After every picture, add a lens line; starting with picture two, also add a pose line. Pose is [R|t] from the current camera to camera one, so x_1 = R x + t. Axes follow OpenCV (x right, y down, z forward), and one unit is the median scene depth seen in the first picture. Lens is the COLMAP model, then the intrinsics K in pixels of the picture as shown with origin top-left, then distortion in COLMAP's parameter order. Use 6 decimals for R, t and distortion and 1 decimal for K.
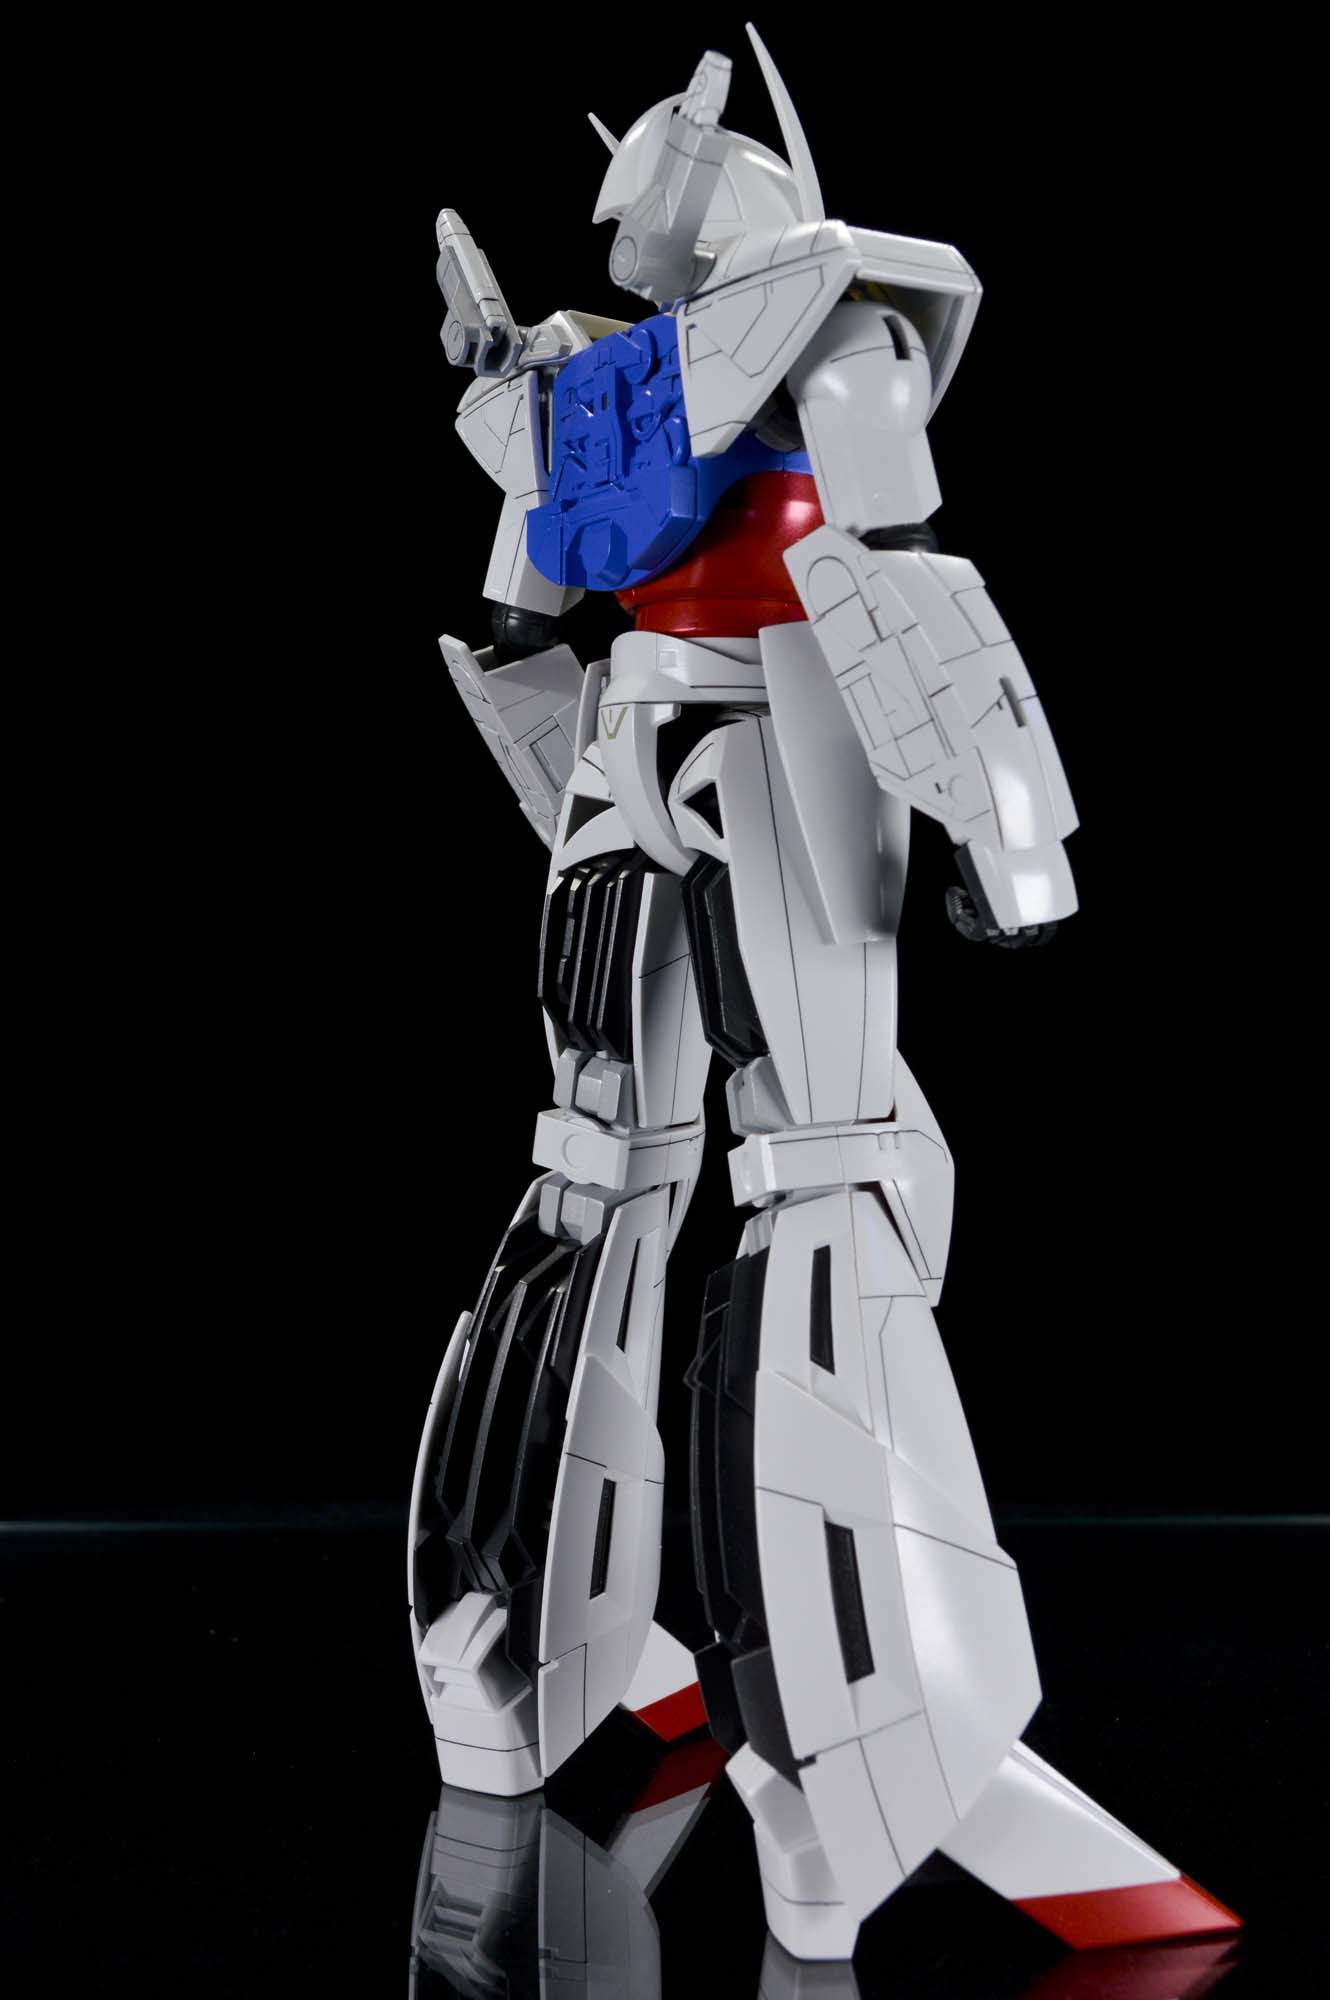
lens RADIAL K [[2714.6, 0, 665.0], [0, 2714.6, 1000.0], [0, 0, 1]] dist [0.013141, 0.104229]
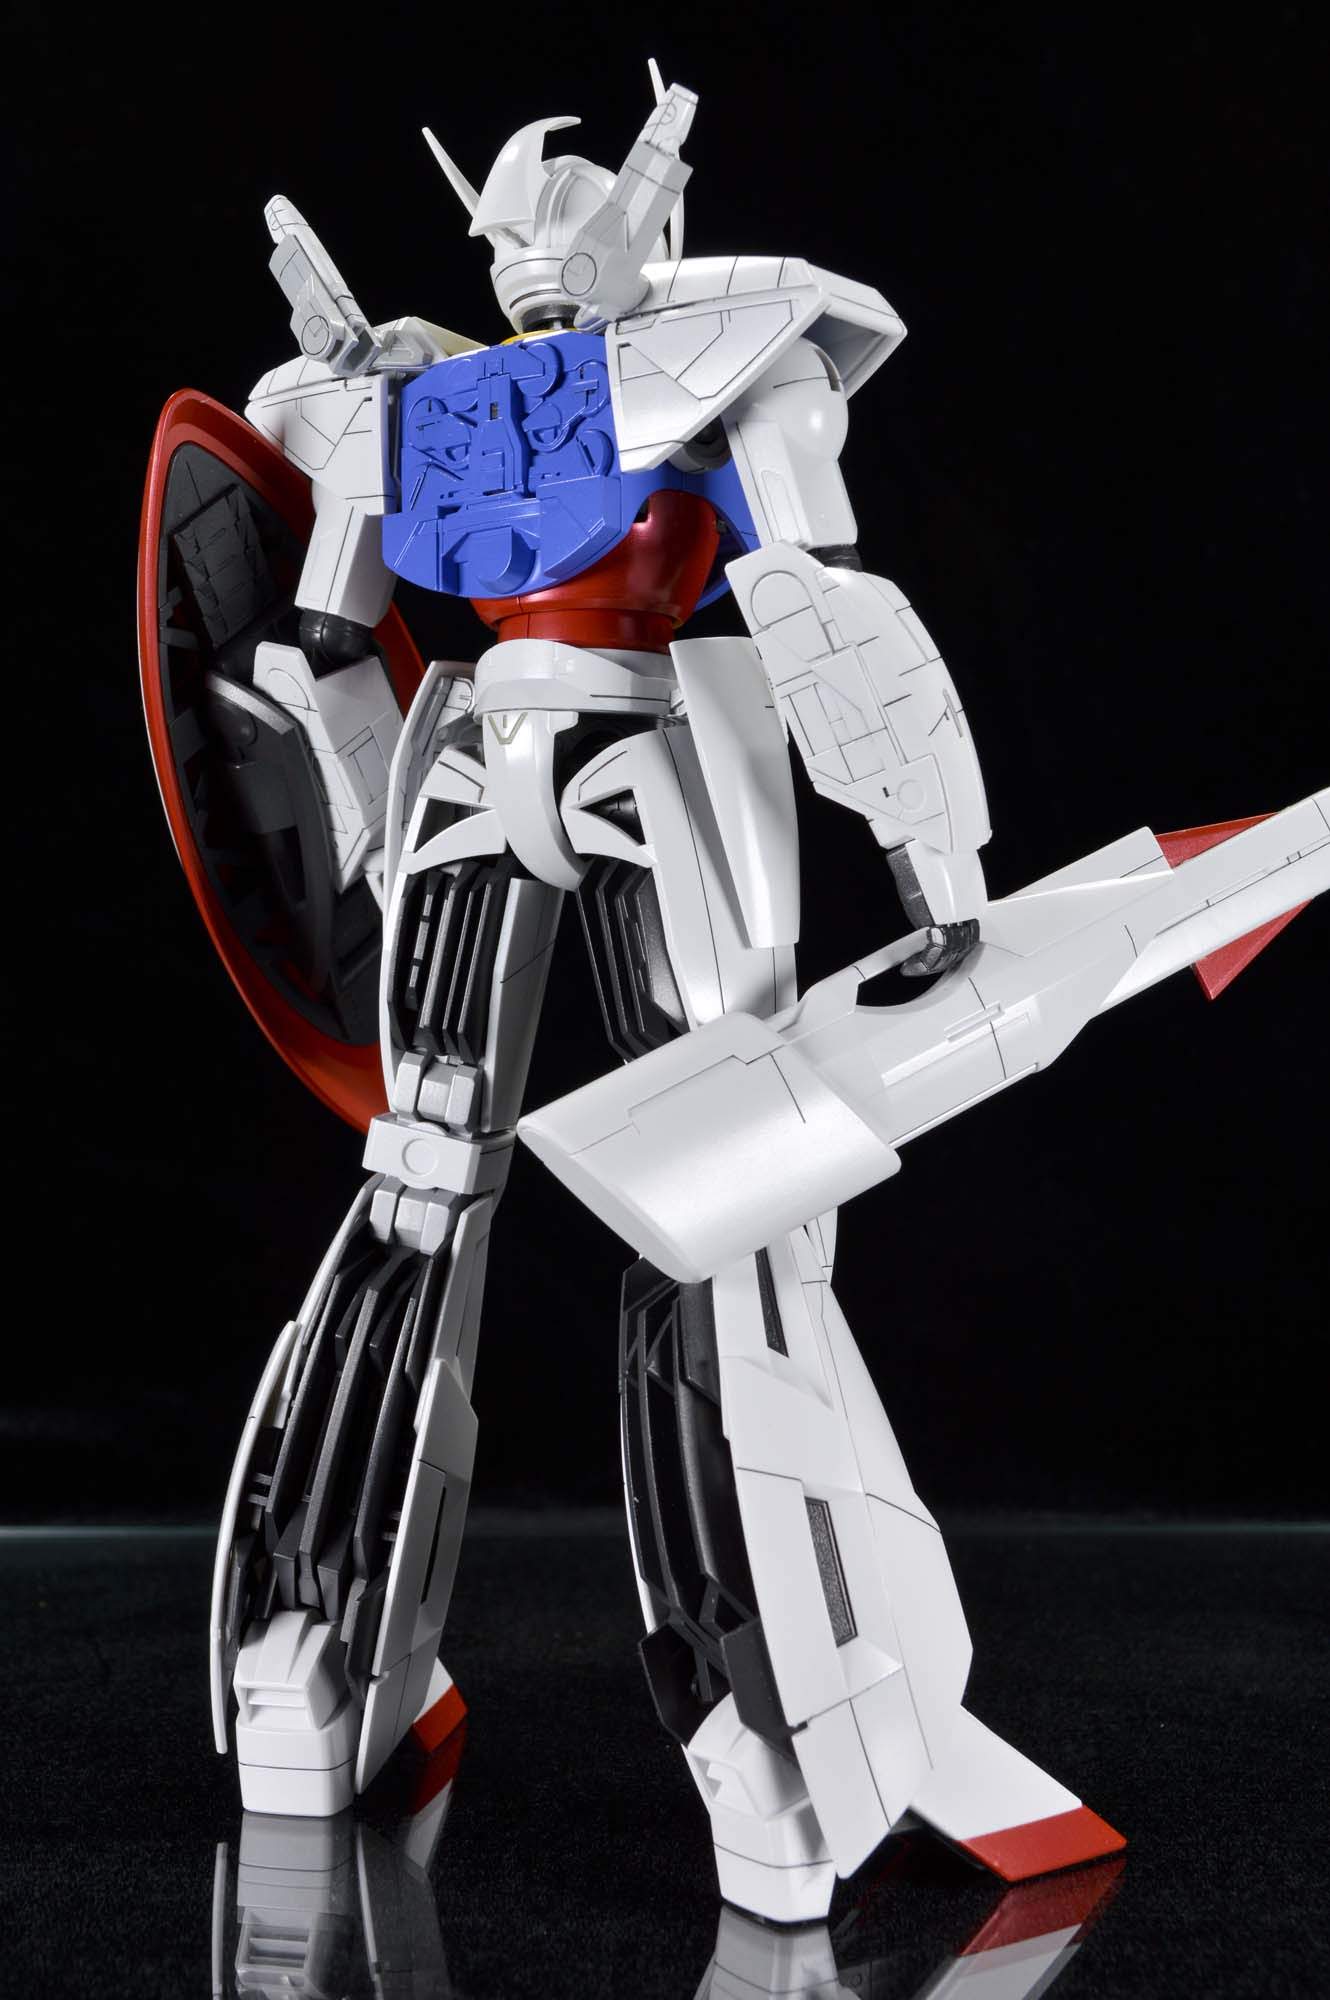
lens RADIAL K [[2669.9, 0, 665.0], [0, 2669.9, 1000.0], [0, 0, 1]] dist [0.028945, 0.014214]
pose [[0.937785, -0.000115, 0.347218, -0.310486], [0.007186, 0.999792, -0.019075, 0.018827], [-0.347143, 0.020383, 0.937591, 0.047978]]
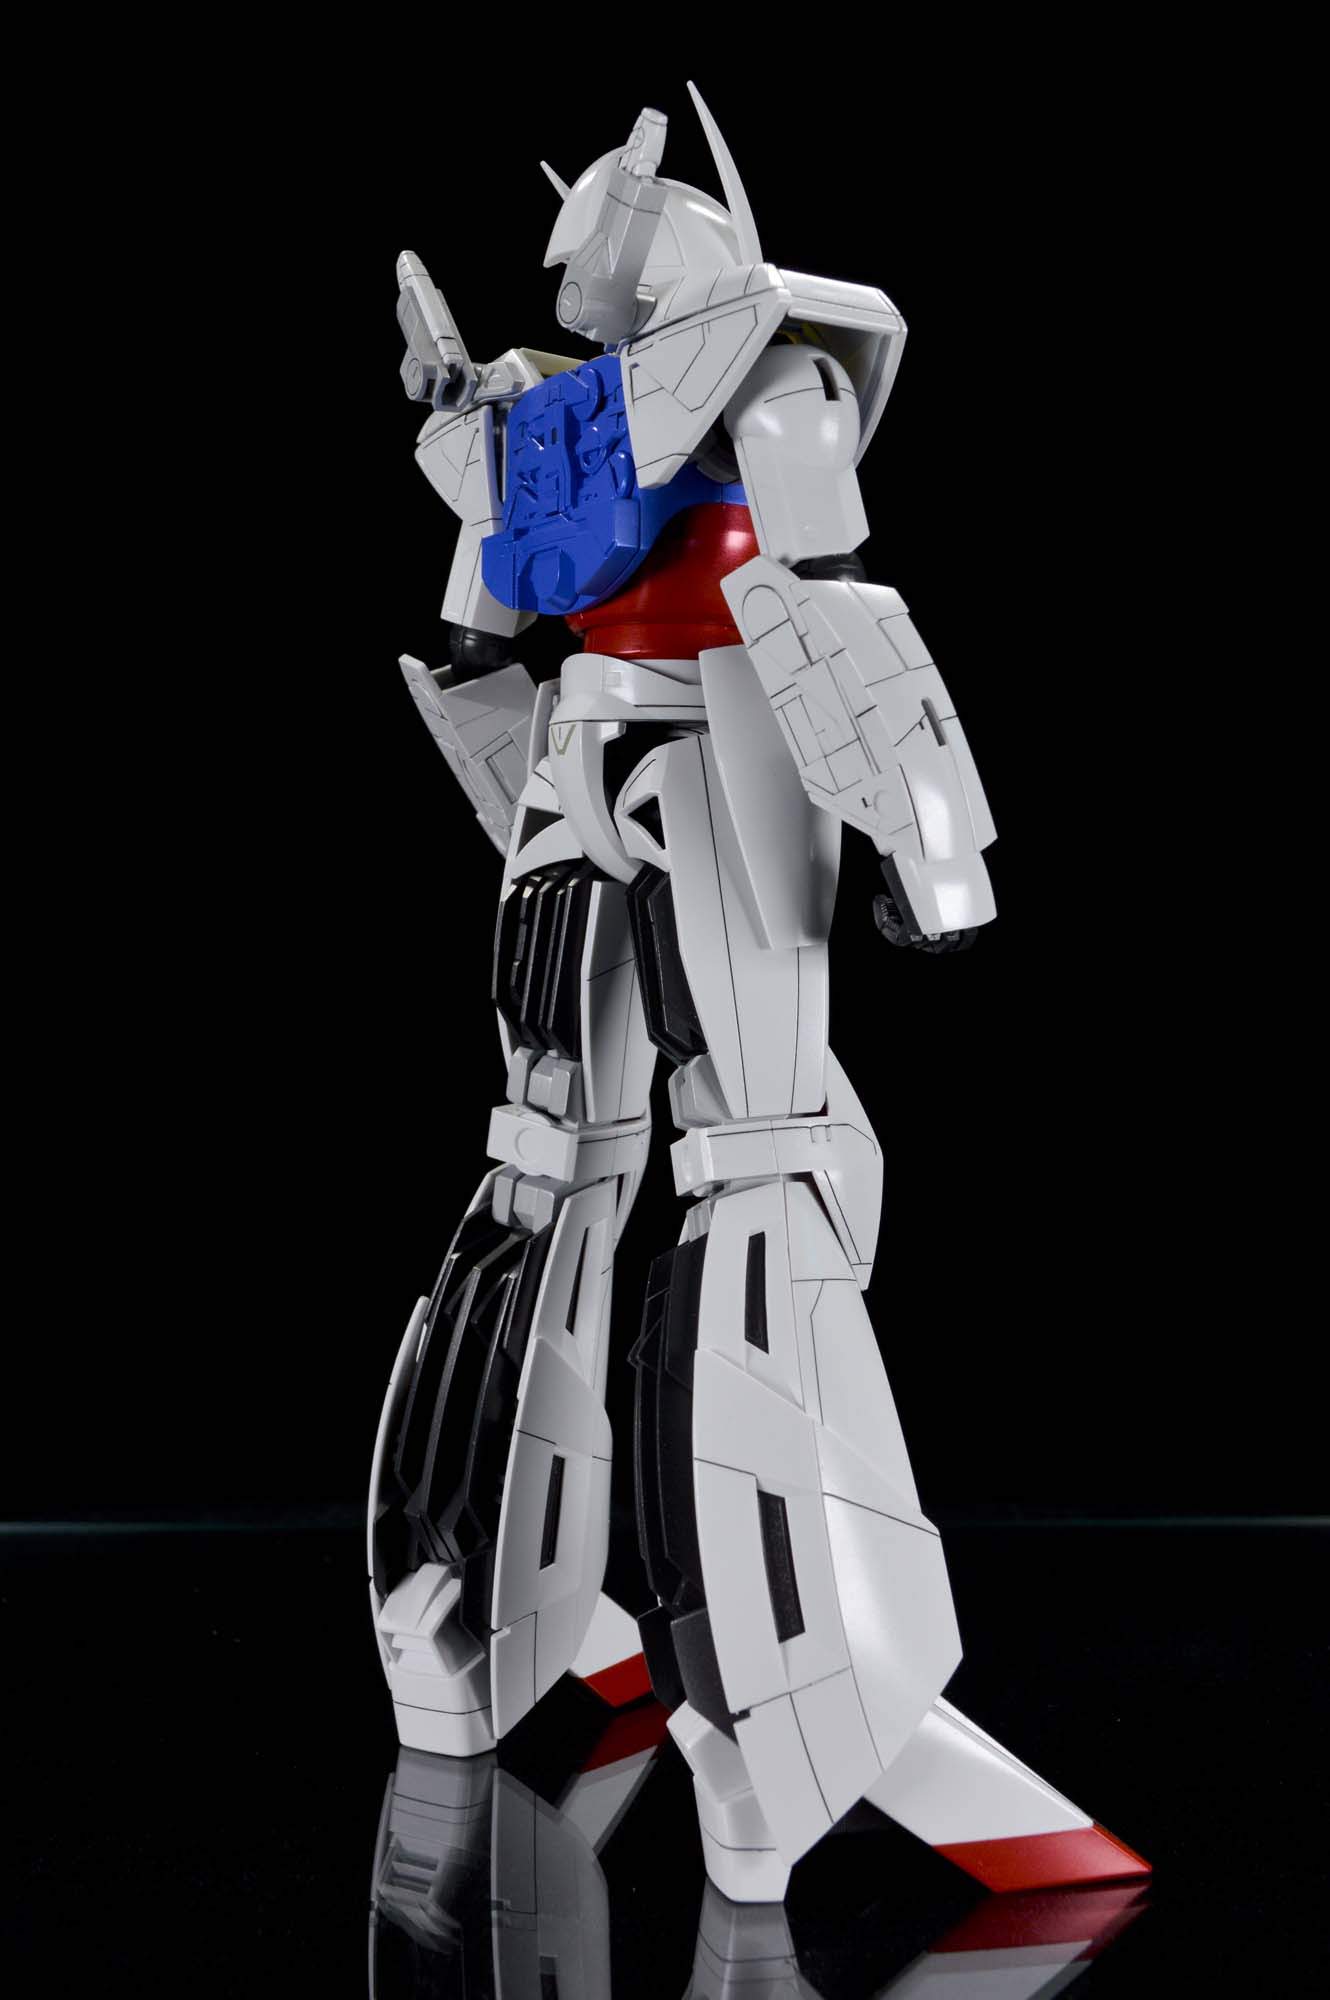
lens RADIAL K [[2669.9, 0, 665.0], [0, 2669.9, 1000.0], [0, 0, 1]] dist [0.028945, 0.014214]
pose [[0.999908, 0.000979, 0.013512, 0.007075], [-0.000951, 0.999997, -0.002077, 0.001663], [-0.013514, 0.002063, 0.999907, -0.042859]]
